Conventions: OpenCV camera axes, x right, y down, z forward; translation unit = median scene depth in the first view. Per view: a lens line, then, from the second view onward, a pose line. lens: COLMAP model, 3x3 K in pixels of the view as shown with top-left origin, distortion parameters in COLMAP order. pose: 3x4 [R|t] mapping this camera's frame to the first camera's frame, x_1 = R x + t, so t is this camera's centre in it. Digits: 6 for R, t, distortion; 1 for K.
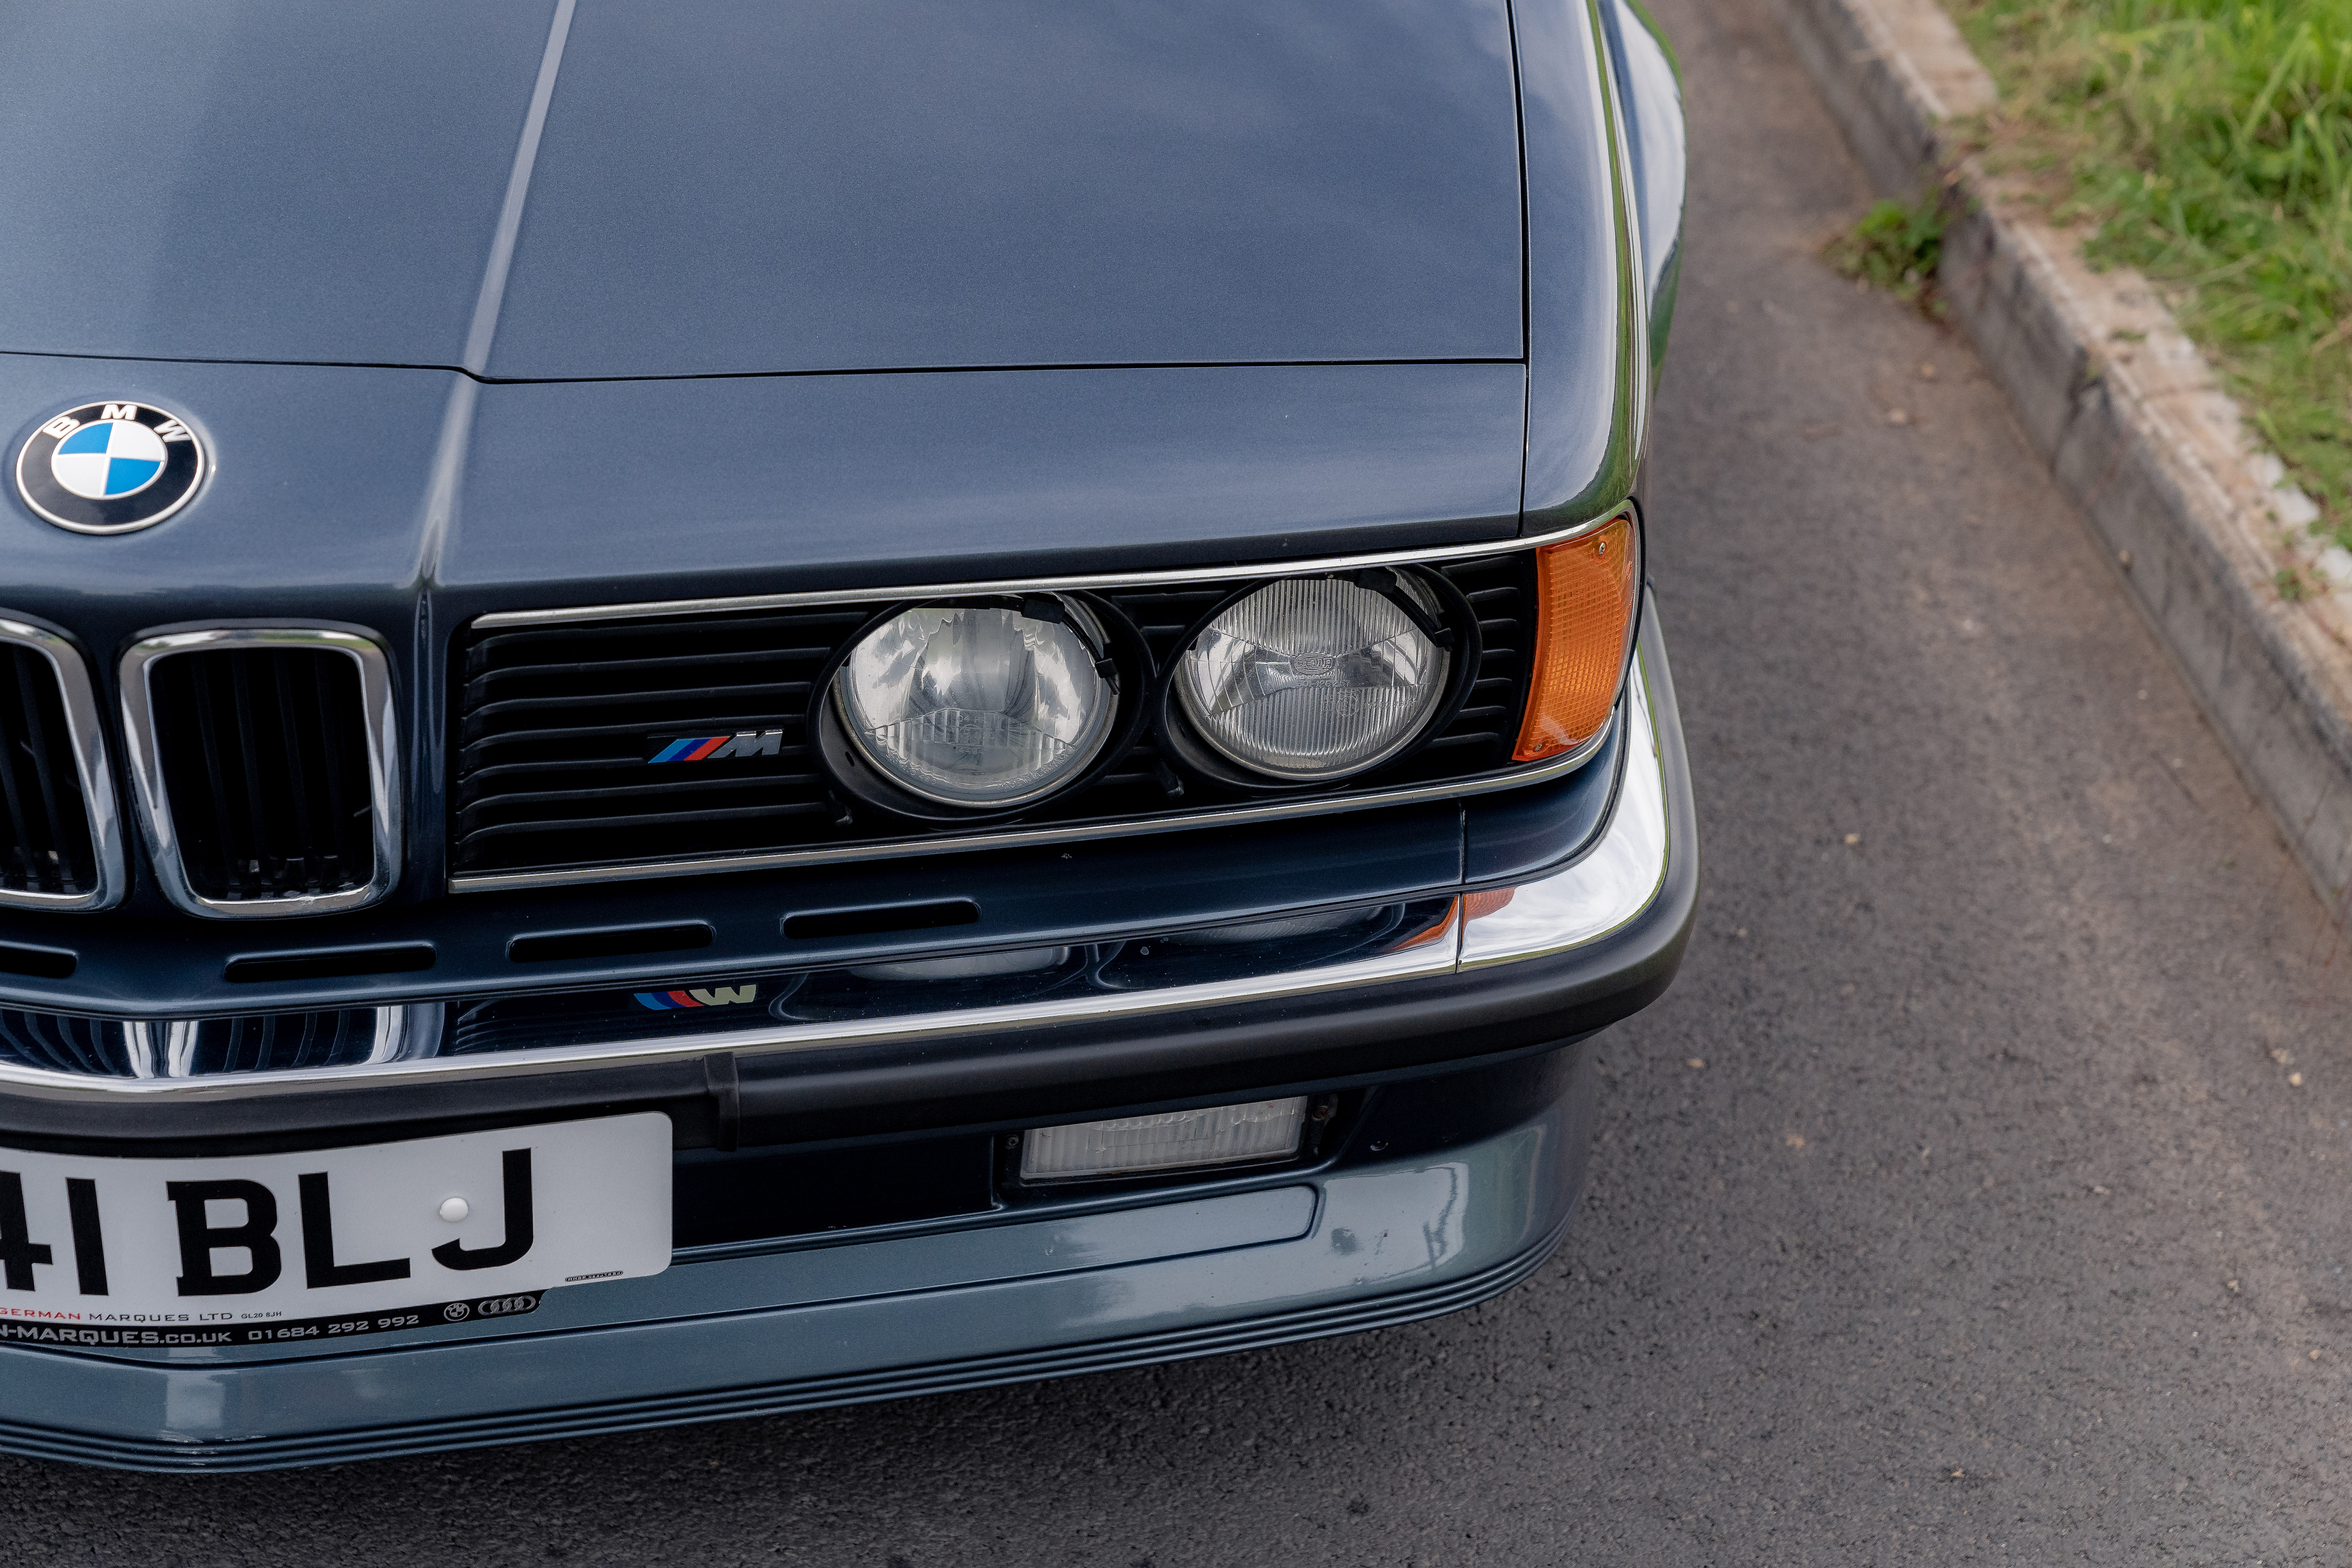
lens RADIAL K [[3992.4, 0, 1176.0], [0, 3992.4, 784.0], [0, 0, 1]] dist [0.054072, 0.137072]
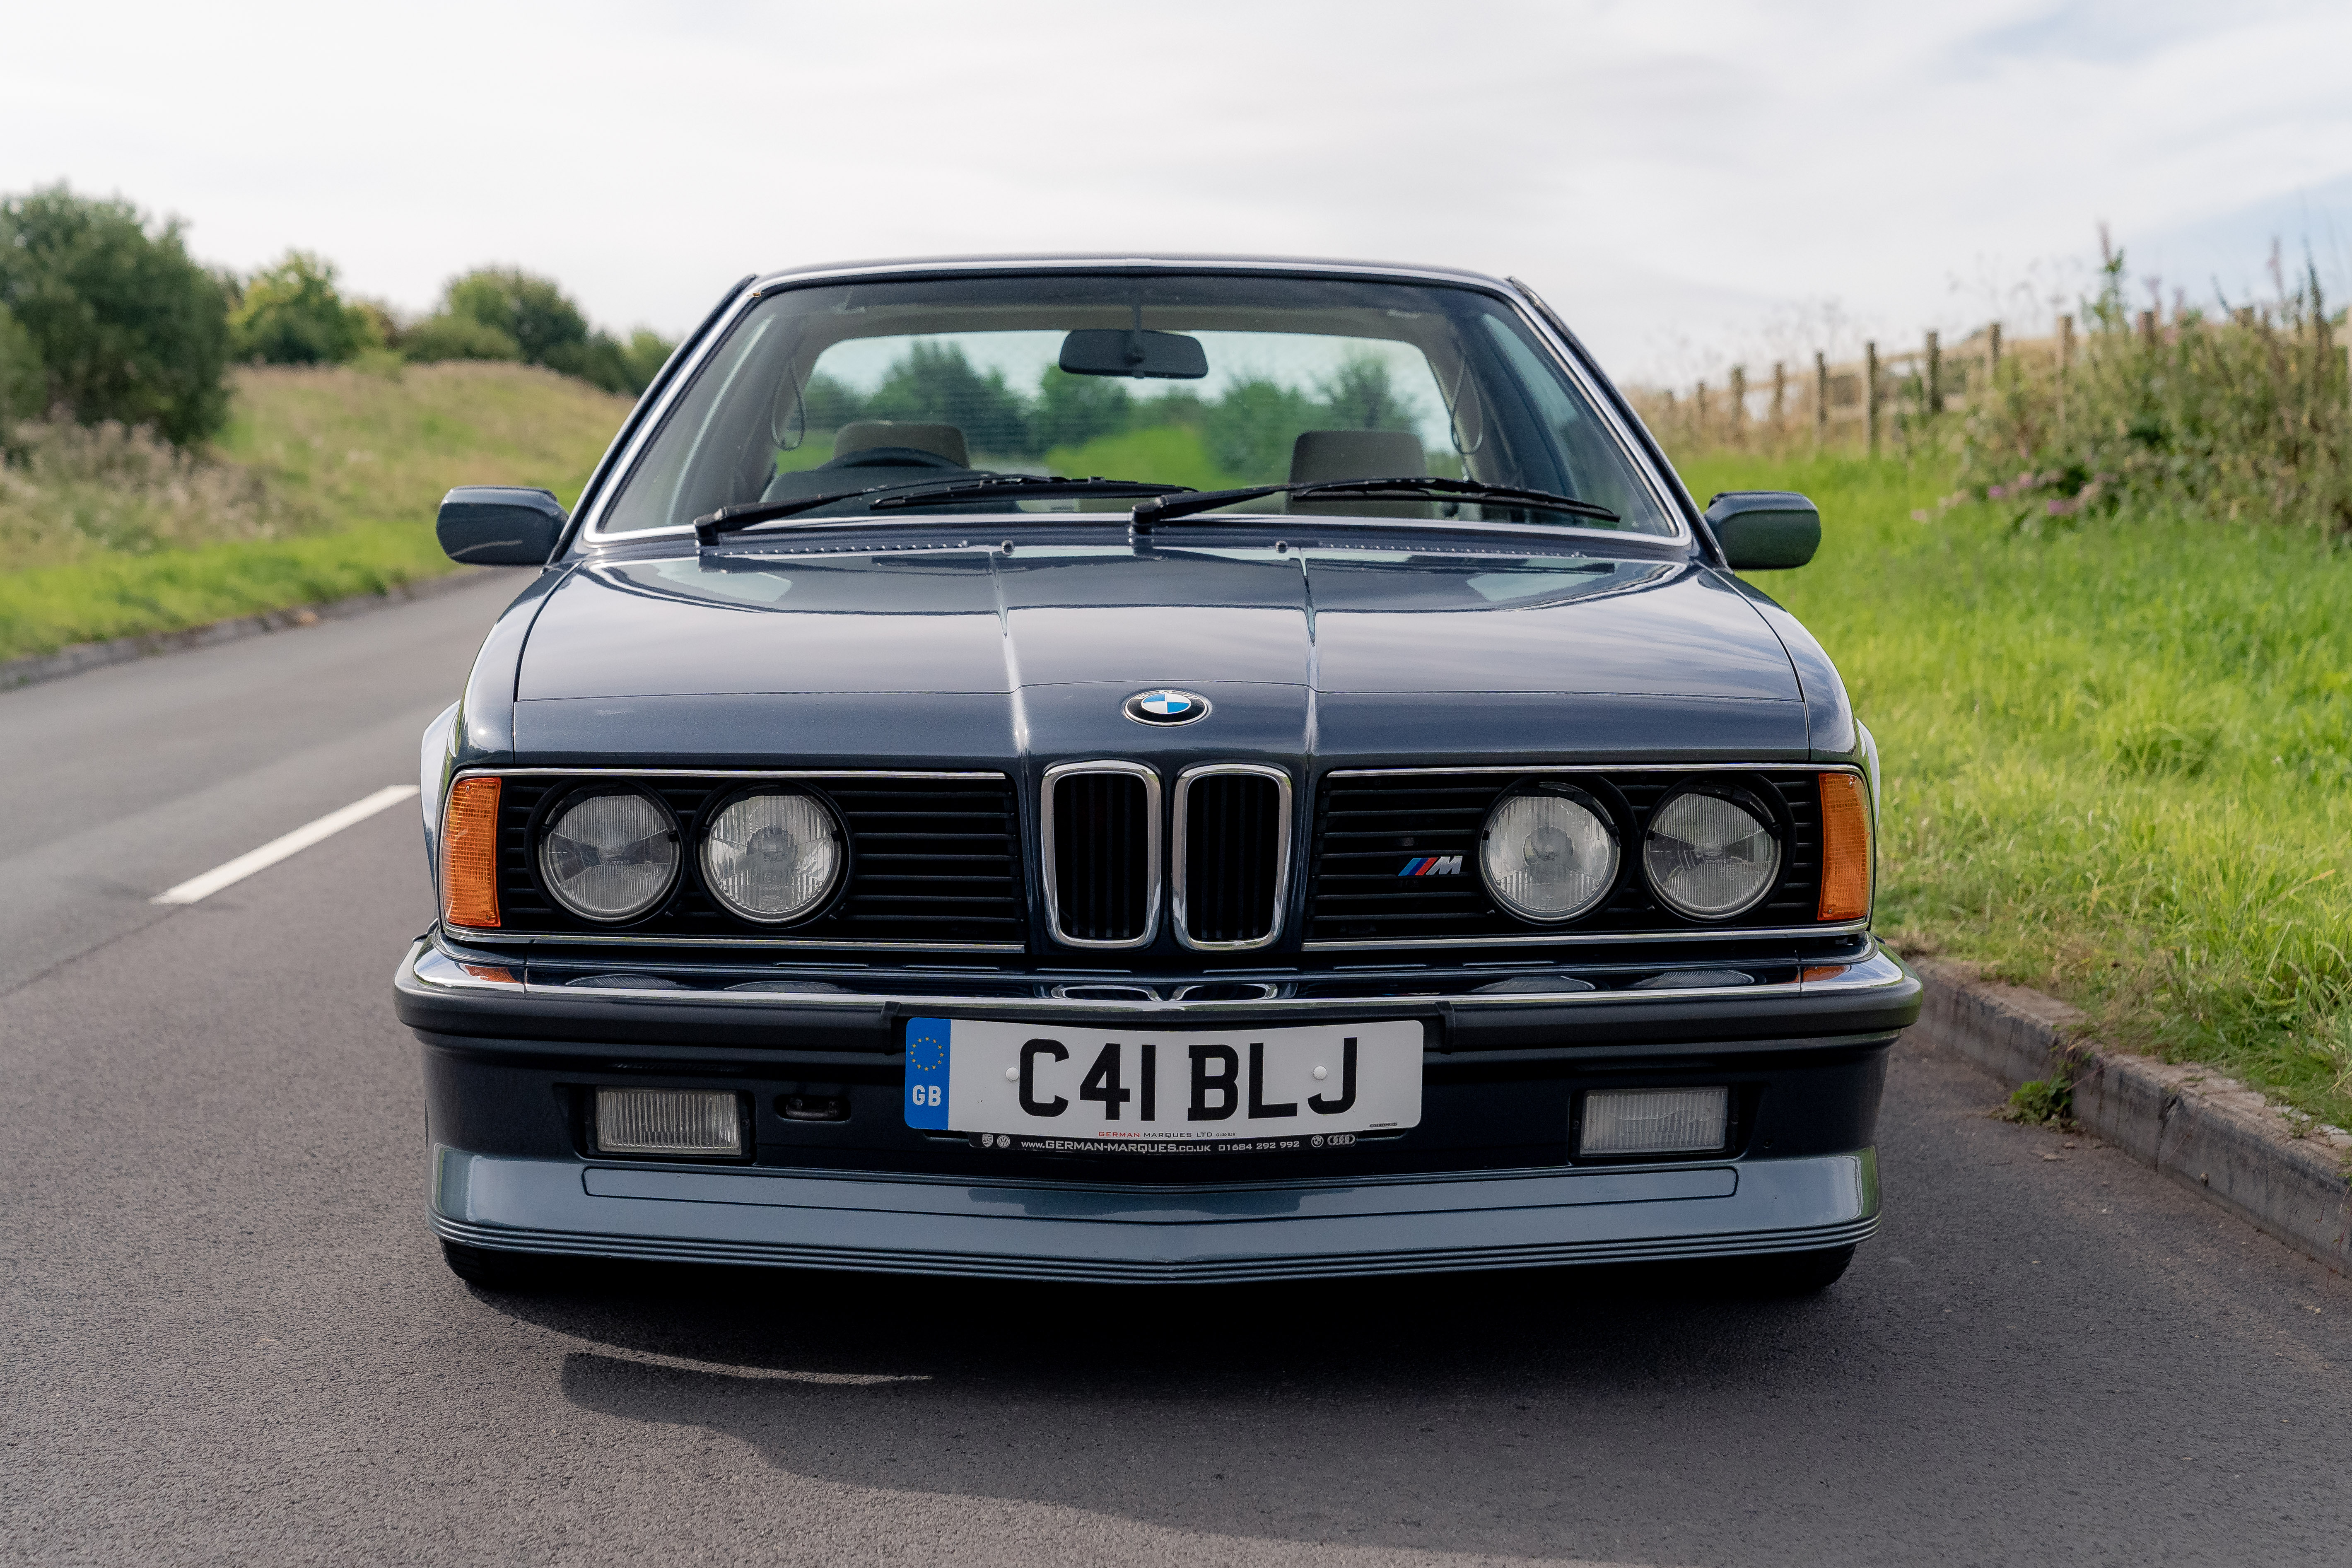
lens RADIAL K [[4113.7, 0, 1176.0], [0, 4113.7, 784.0], [0, 0, 1]] dist [0.020631, 0.315554]
pose [[0.997591, -0.060703, -0.033584, -0.172661], [0.040987, 0.906301, -0.420641, 0.844369], [0.055972, 0.418251, 0.906605, -0.957381]]
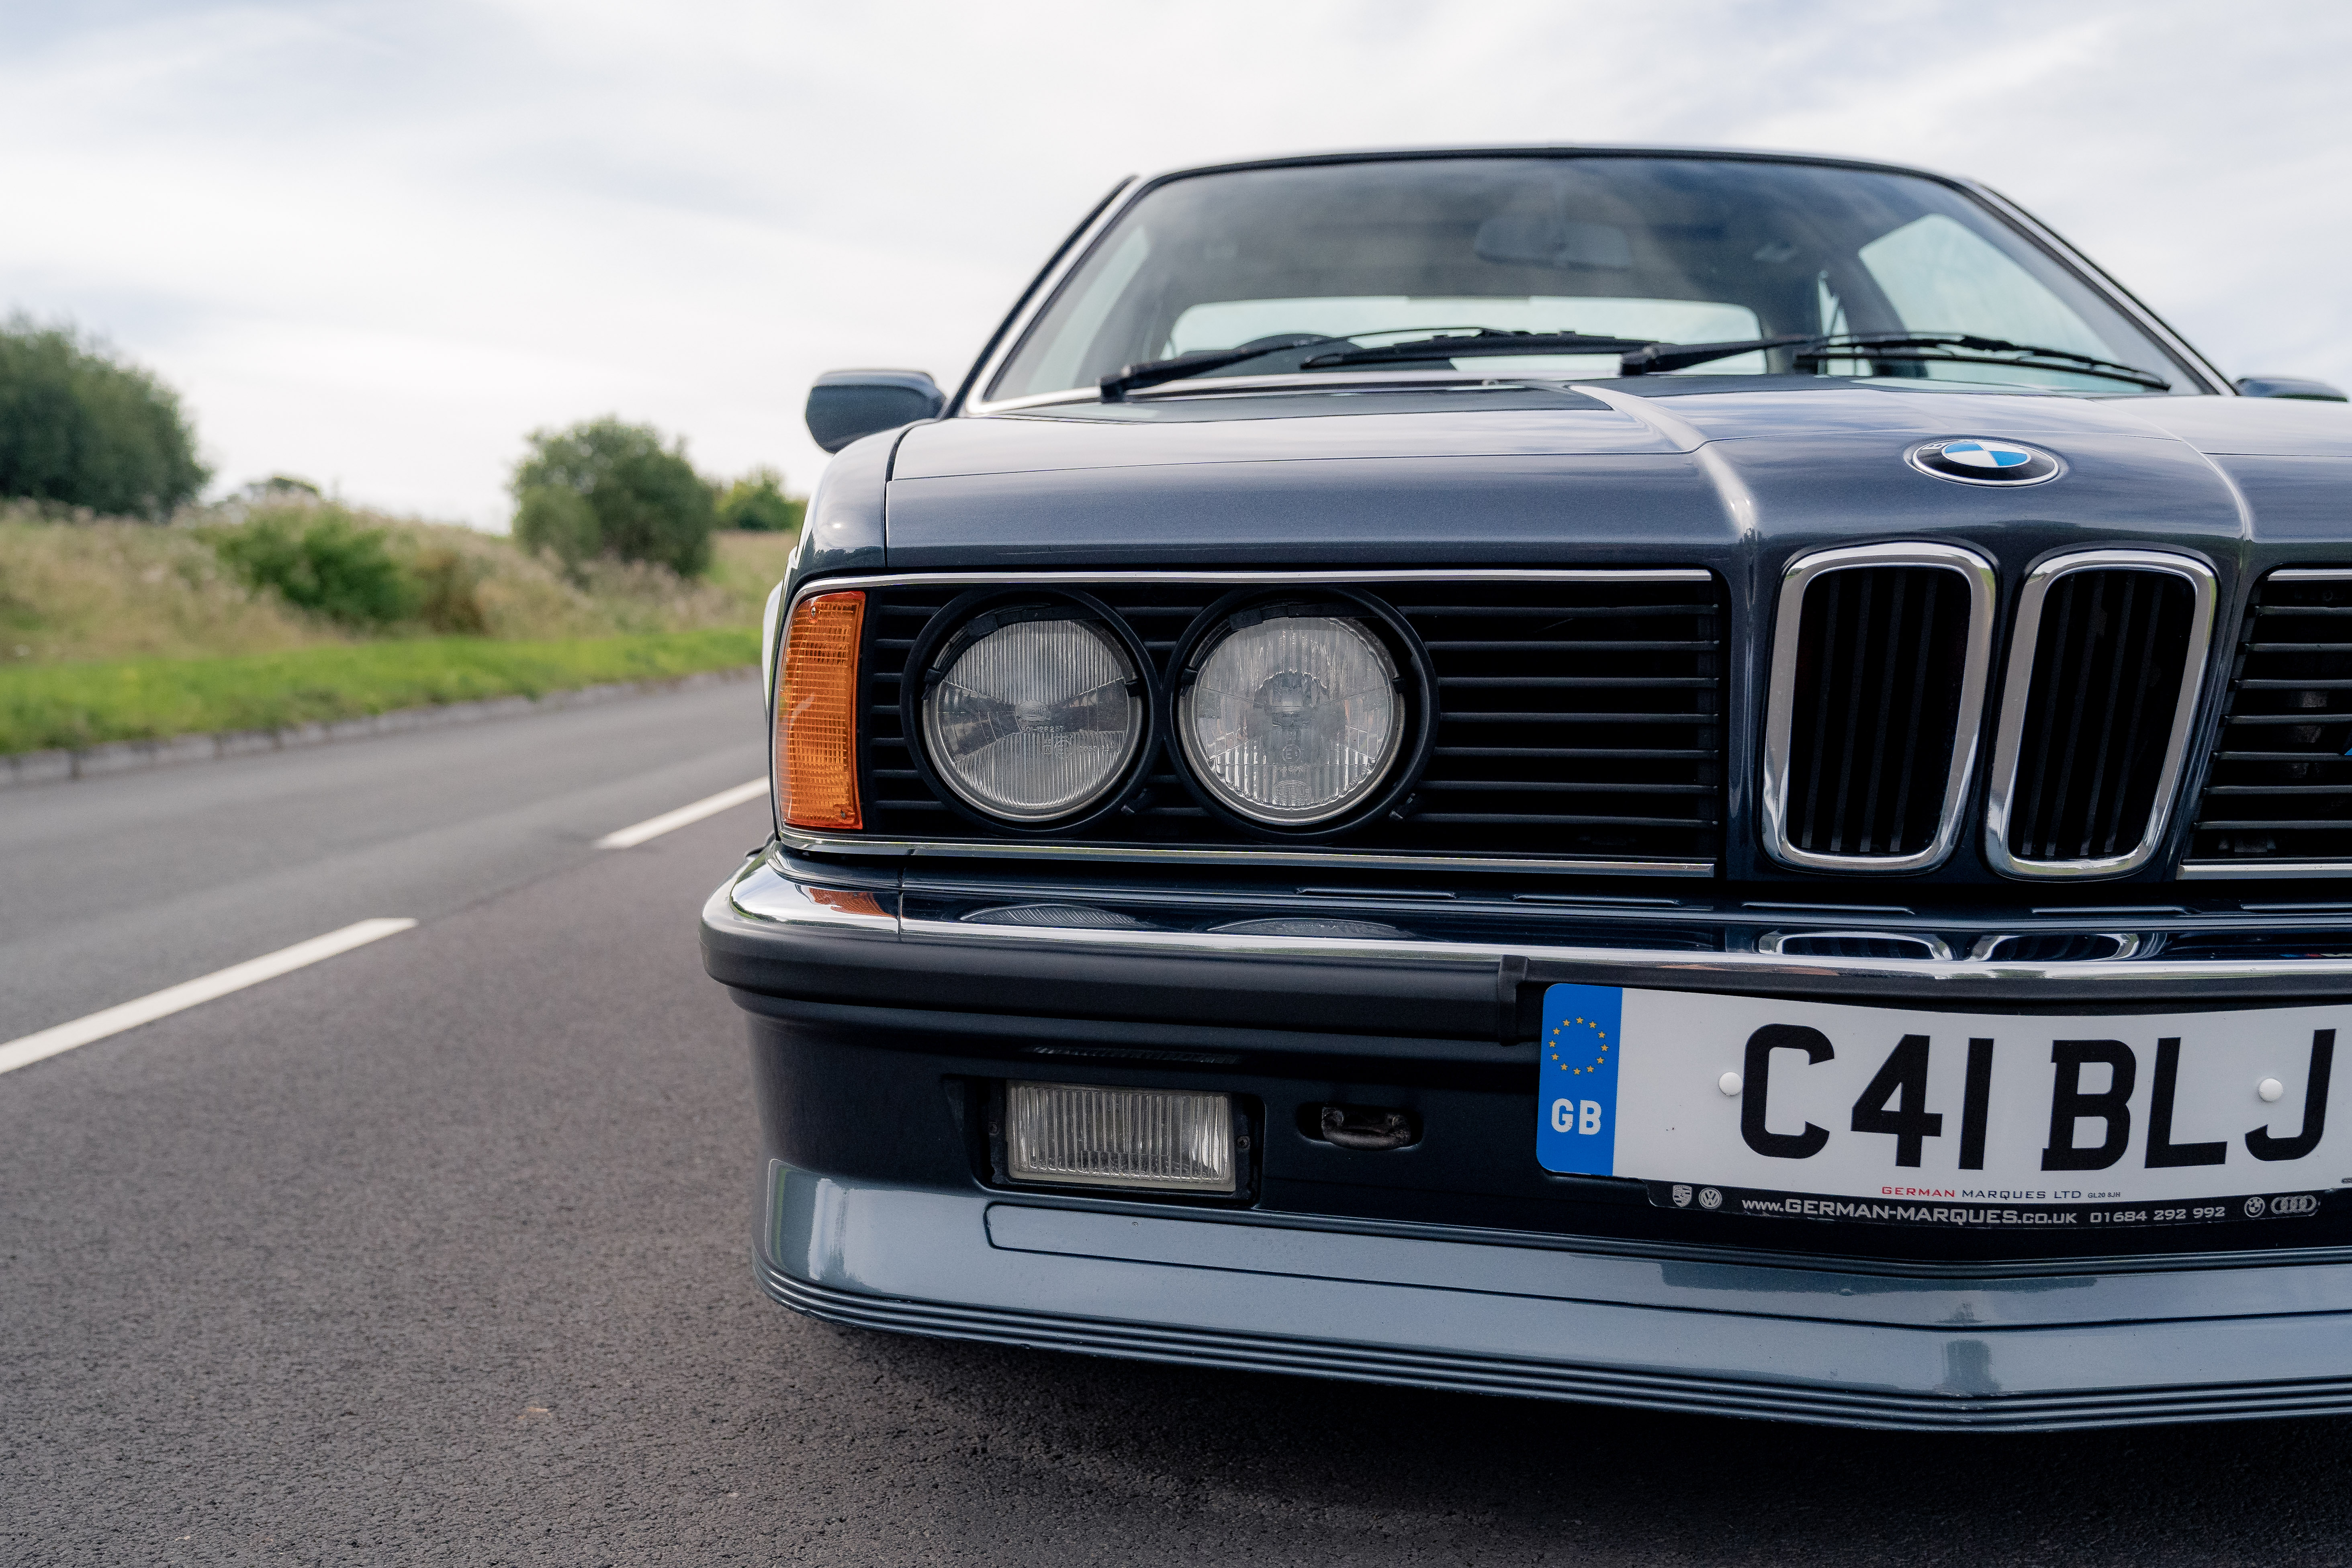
lens RADIAL K [[2547.0, 0, 1176.0], [0, 2547.0, 784.0], [0, 0, 1]] dist [0.025797, 0.001404]
pose [[0.995496, -0.051660, -0.079492, -0.431559], [0.012934, 0.904659, -0.425940, 0.337686], [0.093917, 0.422993, 0.901253, 0.254051]]
